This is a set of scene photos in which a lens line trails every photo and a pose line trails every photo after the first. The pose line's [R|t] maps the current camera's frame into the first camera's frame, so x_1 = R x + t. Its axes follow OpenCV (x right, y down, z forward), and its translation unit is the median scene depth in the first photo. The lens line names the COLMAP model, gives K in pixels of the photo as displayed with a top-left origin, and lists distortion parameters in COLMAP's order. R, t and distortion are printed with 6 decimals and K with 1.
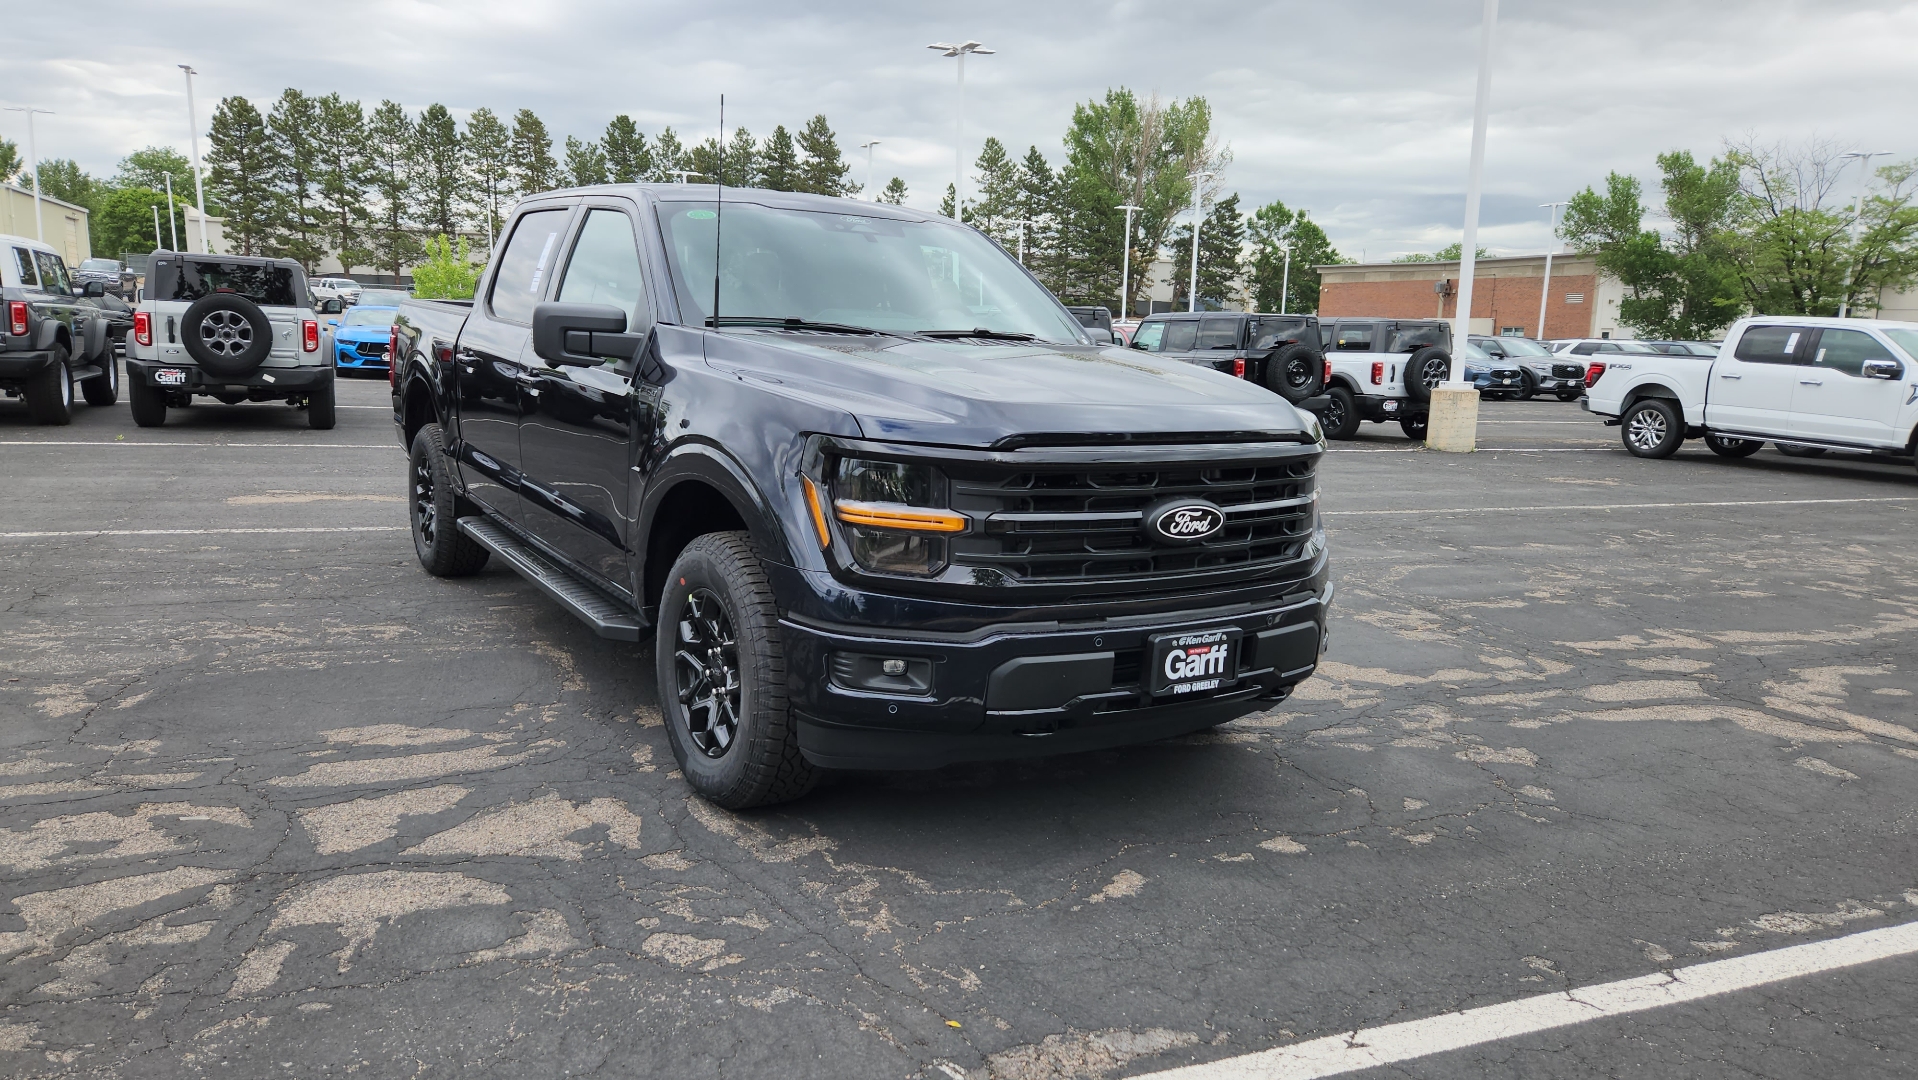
lens RADIAL K [[1281.3, 0, 929.2], [0, 1281.3, 538.0], [0, 0, 1]] dist [0.072670, -0.055422]
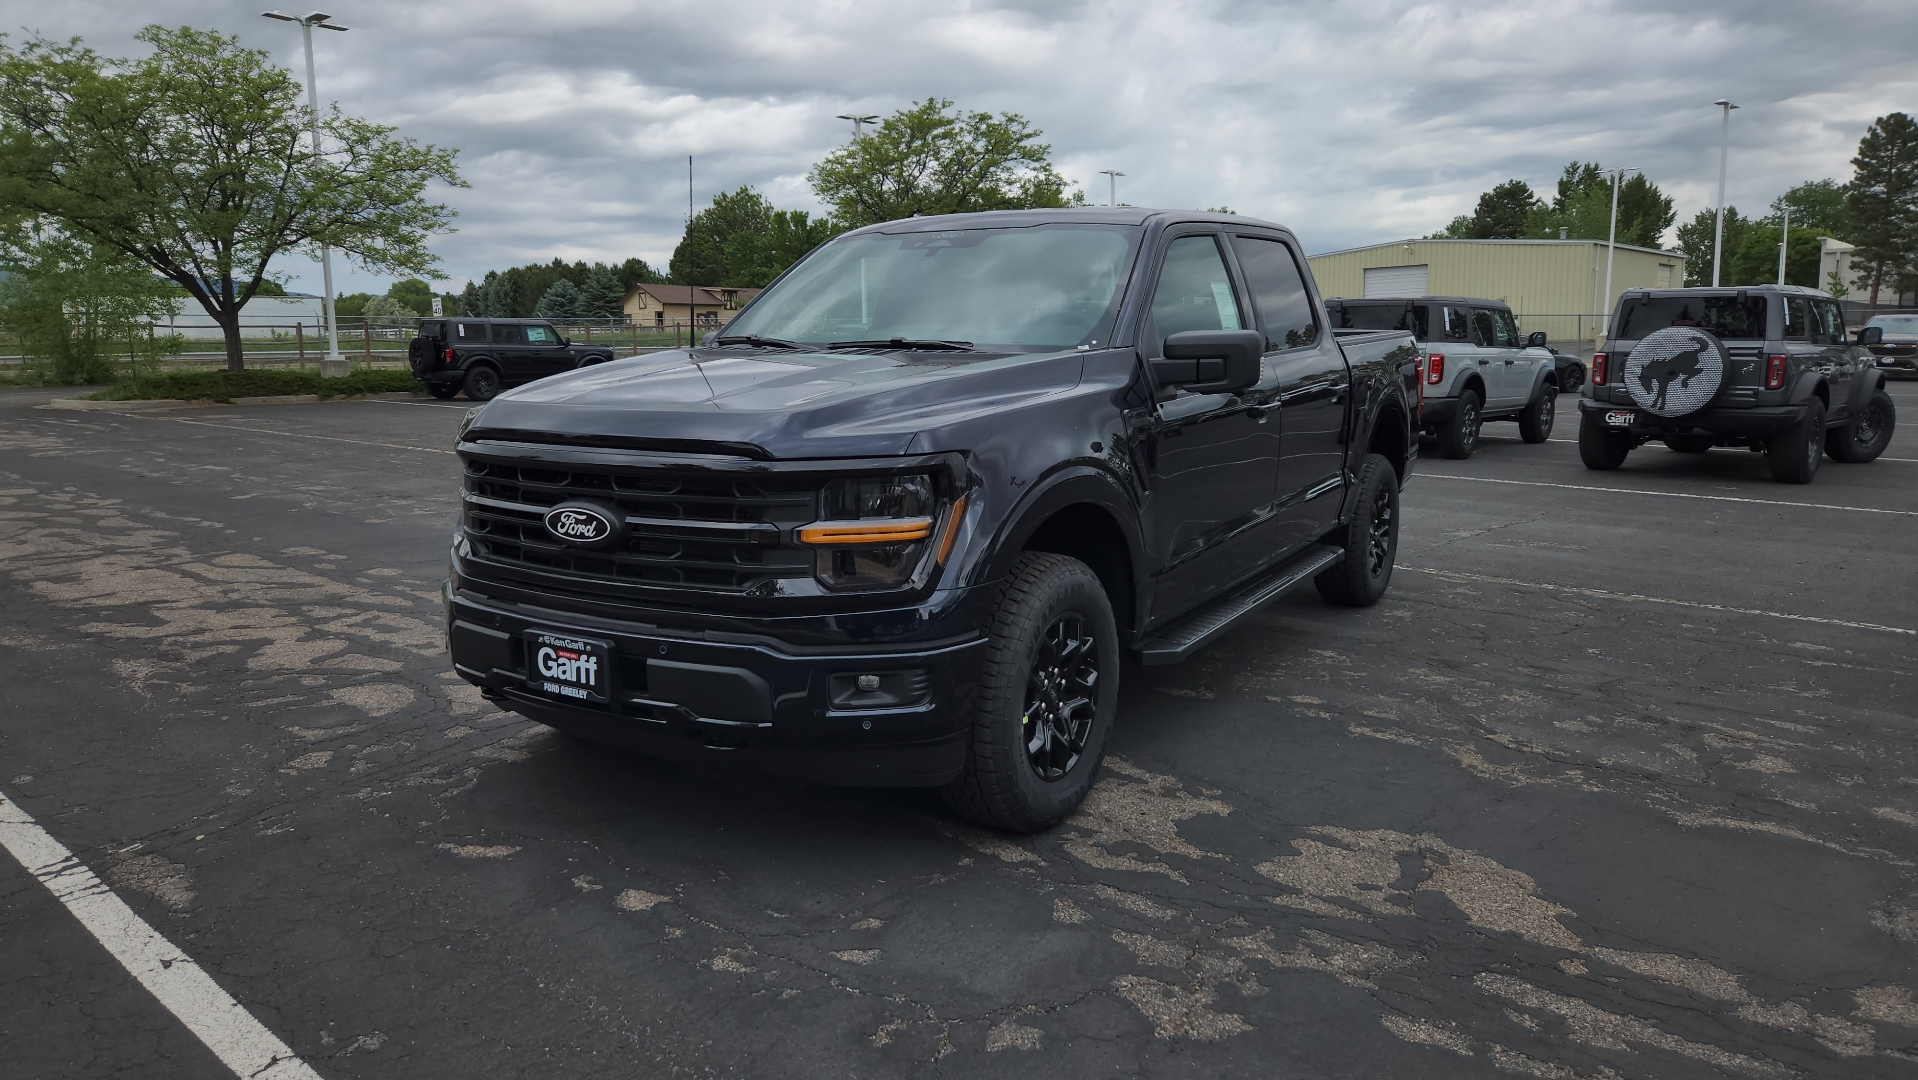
lens RADIAL K [[1282.5, 0, 927.4], [0, 1282.5, 522.0], [0, 0, 1]] dist [0.074658, -0.062347]
pose [[0.421947, 0.088170, -0.902323, 0.417378], [-0.126620, 0.991237, 0.037648, -0.029575], [0.897735, 0.098366, 0.429413, 0.279763]]
